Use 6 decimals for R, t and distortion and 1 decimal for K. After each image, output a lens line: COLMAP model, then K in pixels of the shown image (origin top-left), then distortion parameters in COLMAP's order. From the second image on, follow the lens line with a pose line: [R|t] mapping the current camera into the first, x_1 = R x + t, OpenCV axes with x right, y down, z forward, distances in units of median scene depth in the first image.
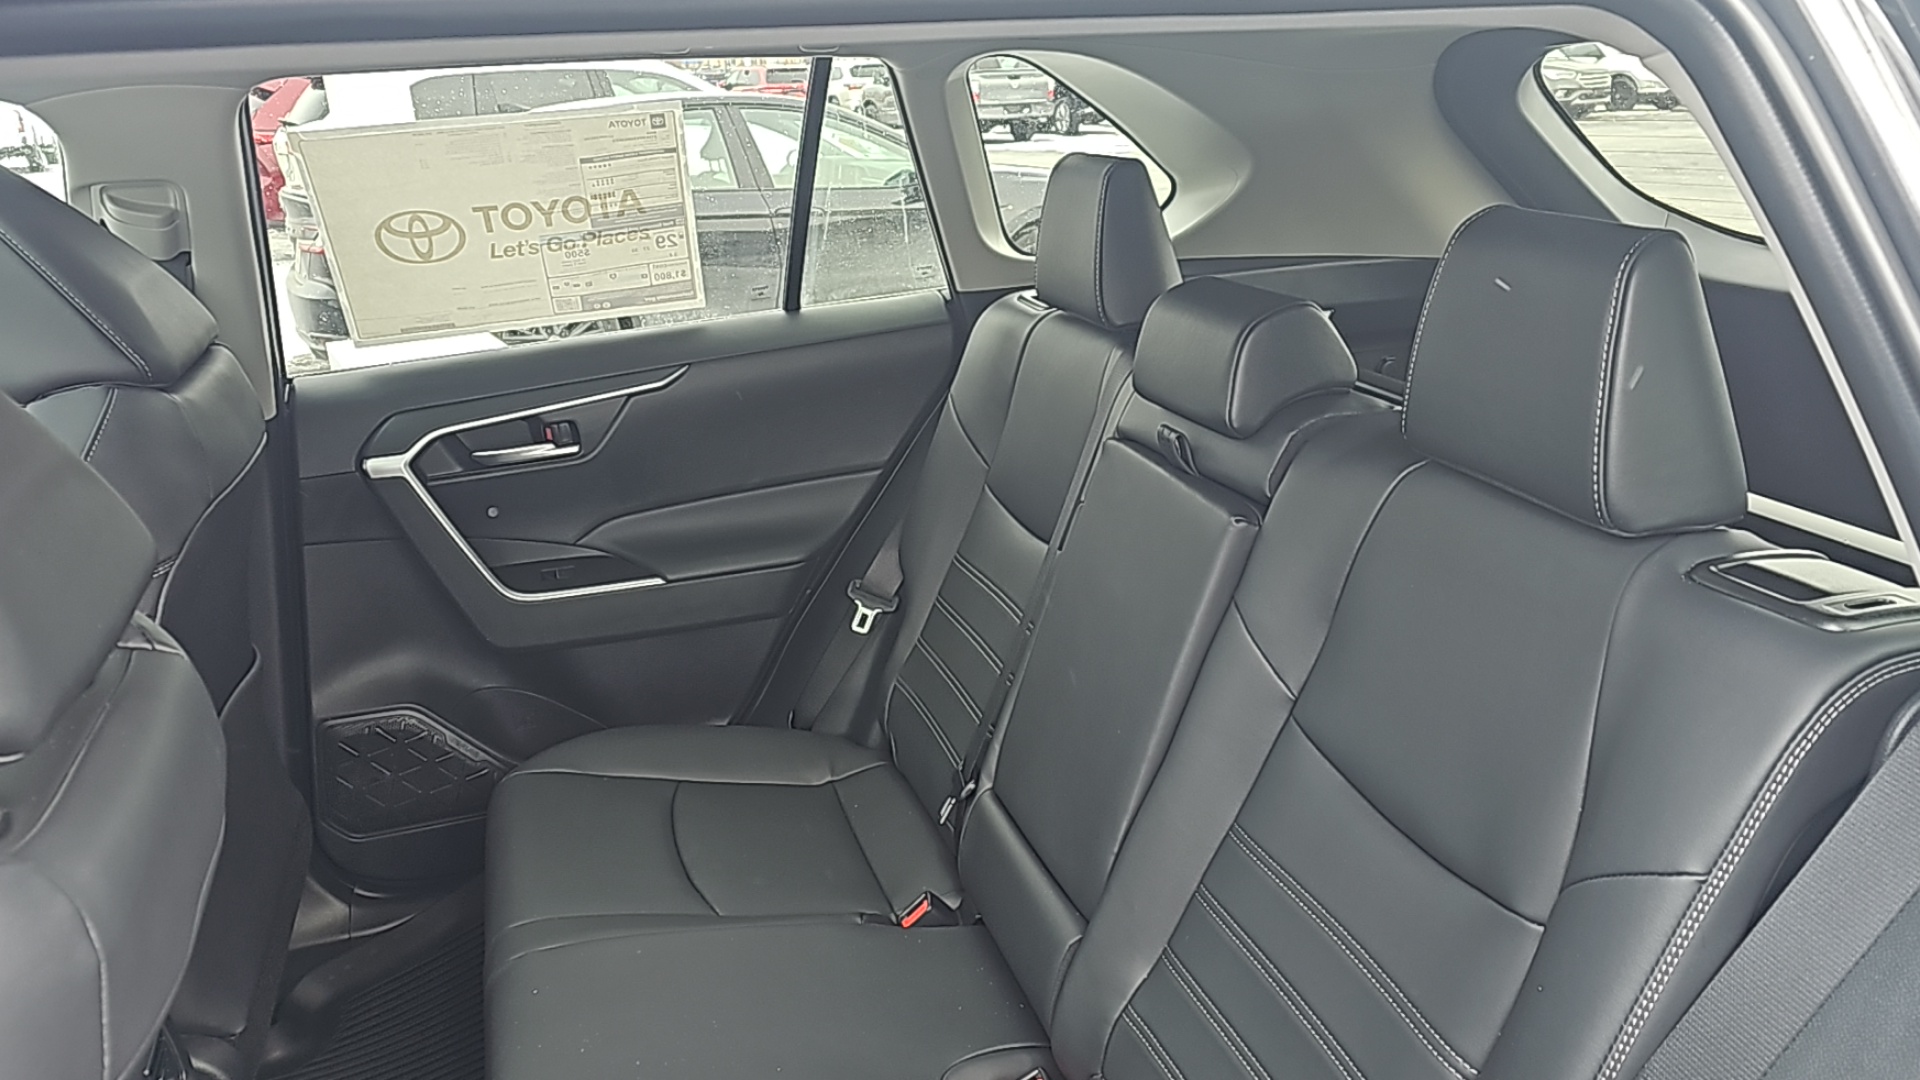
lens RADIAL K [[1370.1, 0, 968.9], [0, 1370.1, 546.3], [0, 0, 1]] dist [0.063216, -0.040553]
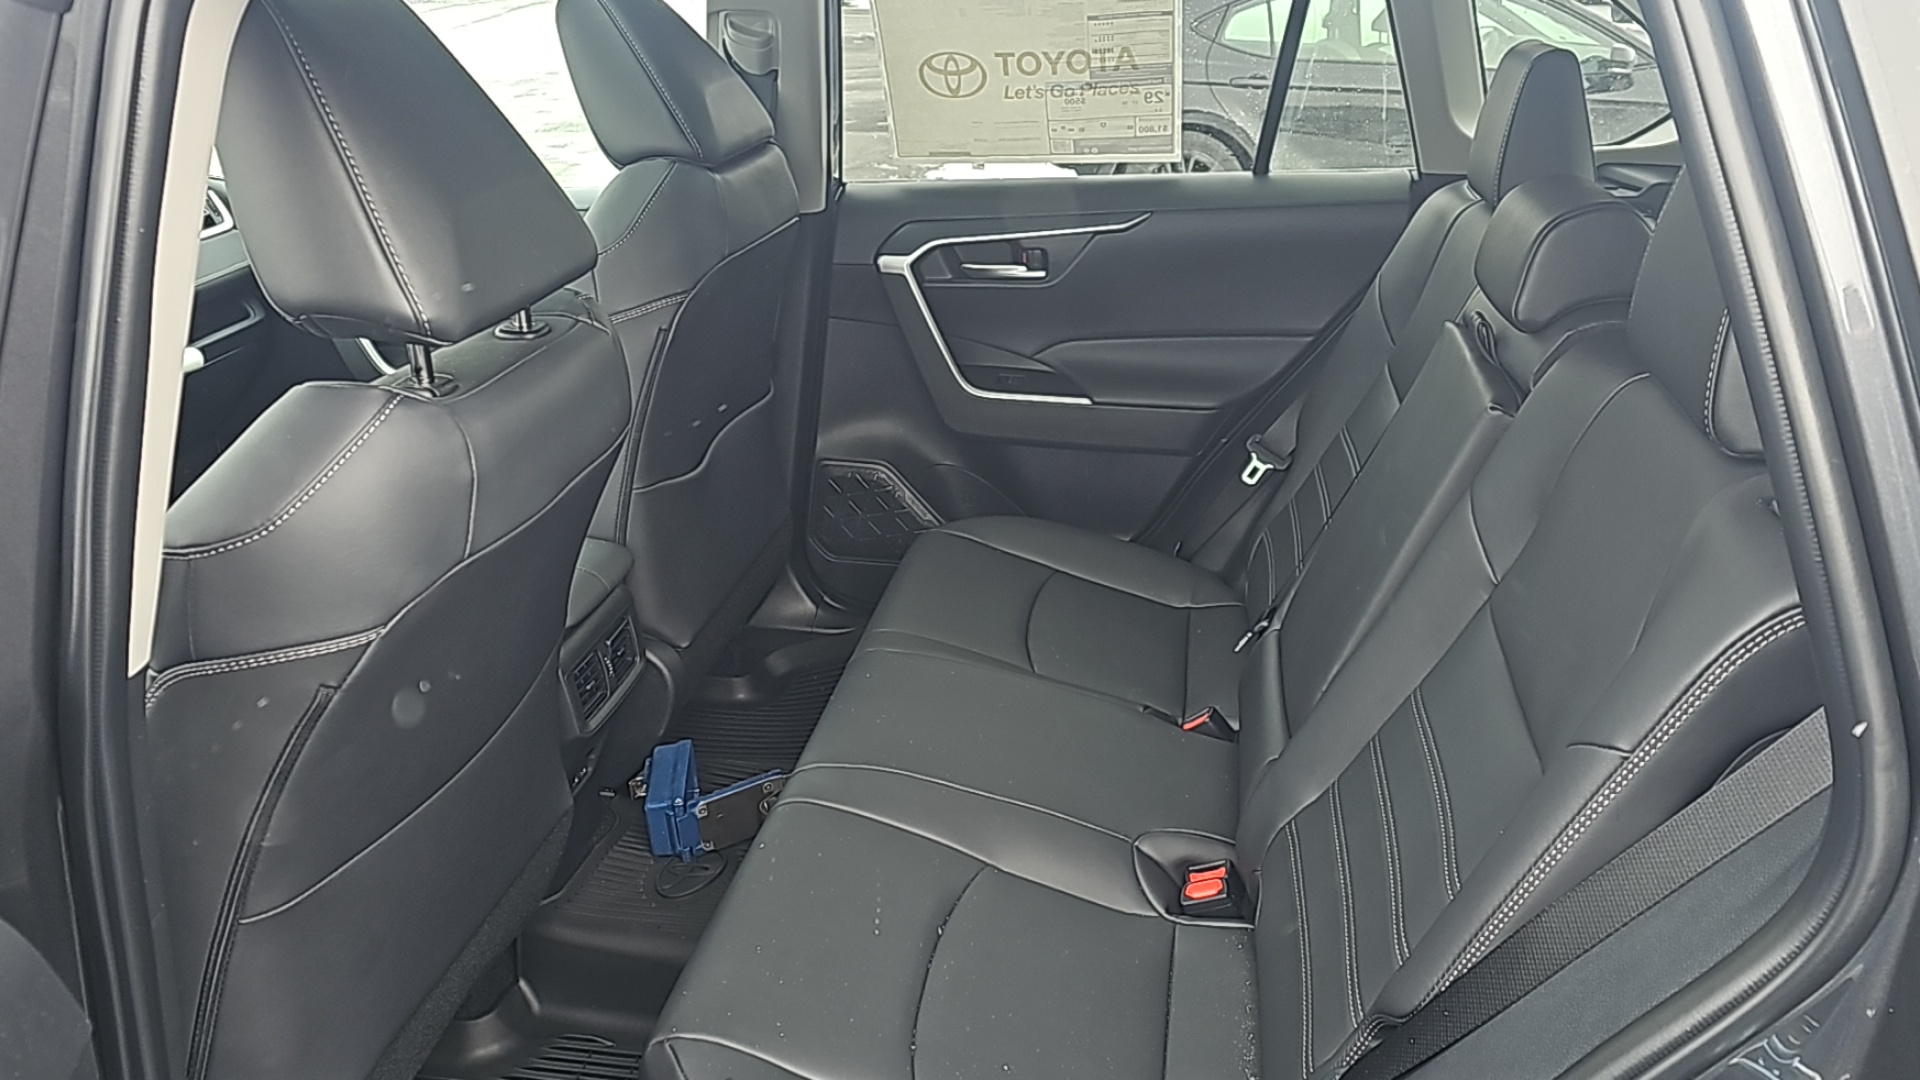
lens RADIAL K [[1370.1, 0, 963.7], [0, 1370.1, 538.0], [0, 0, 1]] dist [0.063216, -0.040553]
pose [[0.879701, 0.227576, -0.417535, 0.191396], [-0.193257, 0.973363, 0.123358, 0.016097], [0.434487, -0.027826, 0.900248, -0.074051]]
